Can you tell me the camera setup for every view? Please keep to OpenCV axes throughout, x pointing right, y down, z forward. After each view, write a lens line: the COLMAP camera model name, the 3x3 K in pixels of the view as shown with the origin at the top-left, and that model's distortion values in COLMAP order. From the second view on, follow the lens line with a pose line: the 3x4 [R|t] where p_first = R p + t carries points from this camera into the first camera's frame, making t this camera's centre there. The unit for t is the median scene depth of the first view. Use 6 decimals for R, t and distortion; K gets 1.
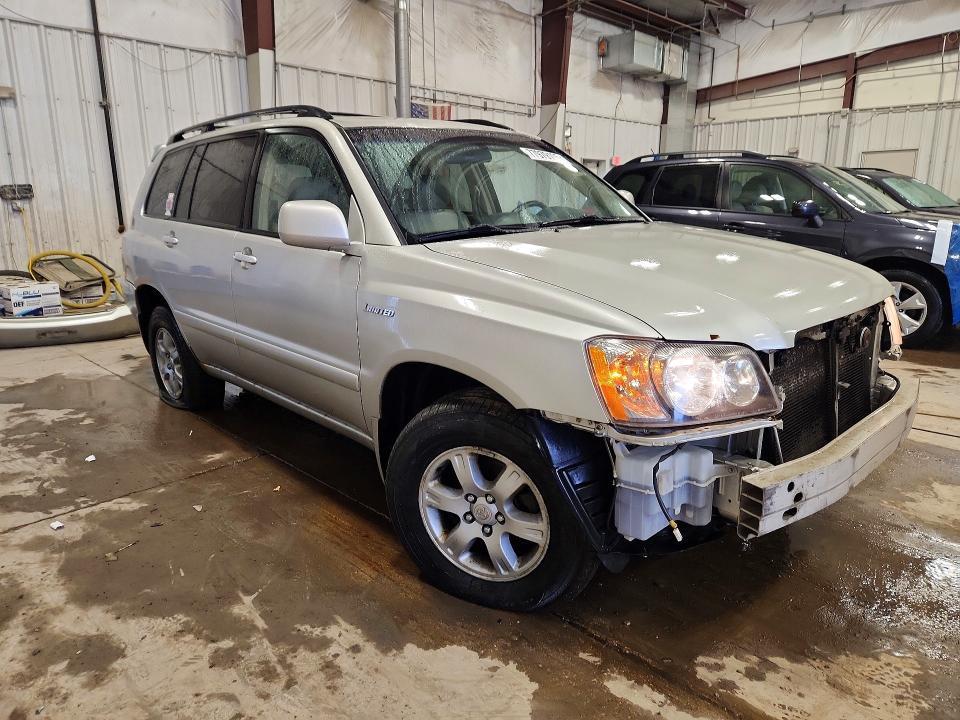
lens RADIAL K [[665.6, 0, 480.0], [0, 665.6, 360.0], [0, 0, 1]] dist [0.004184, 0.000690]
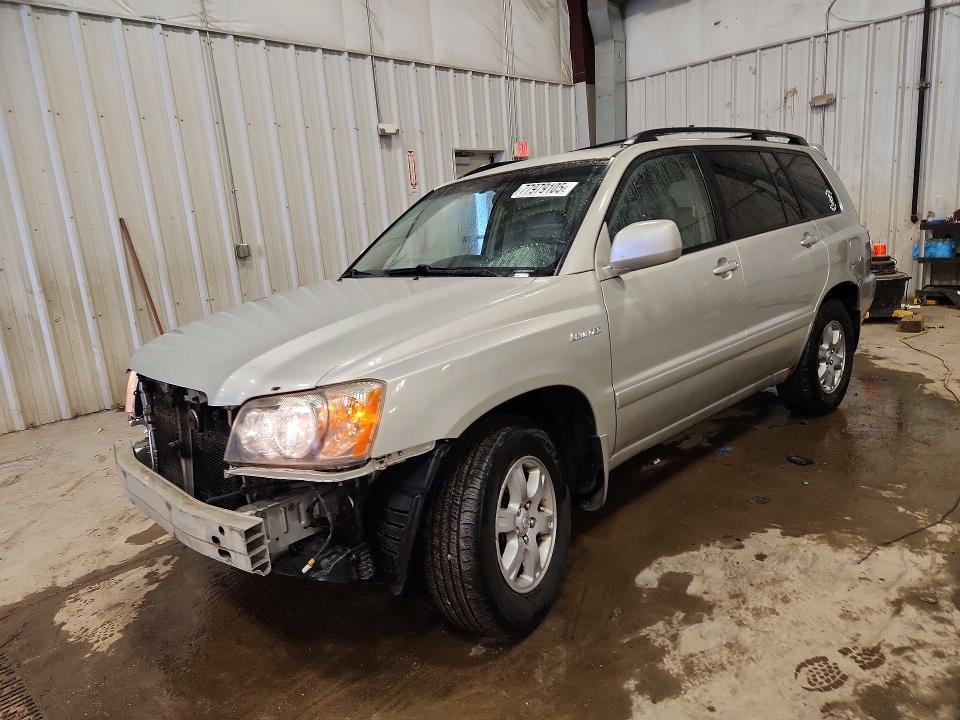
lens RADIAL K [[665.6, 0, 480.0], [0, 665.6, 360.0], [0, 0, 1]] dist [0.004184, 0.000690]
pose [[-0.024180, 0.227047, -0.973583, 0.555547], [-0.154333, 0.961346, 0.228026, -0.152264], [0.987723, 0.155770, 0.011796, 0.512616]]
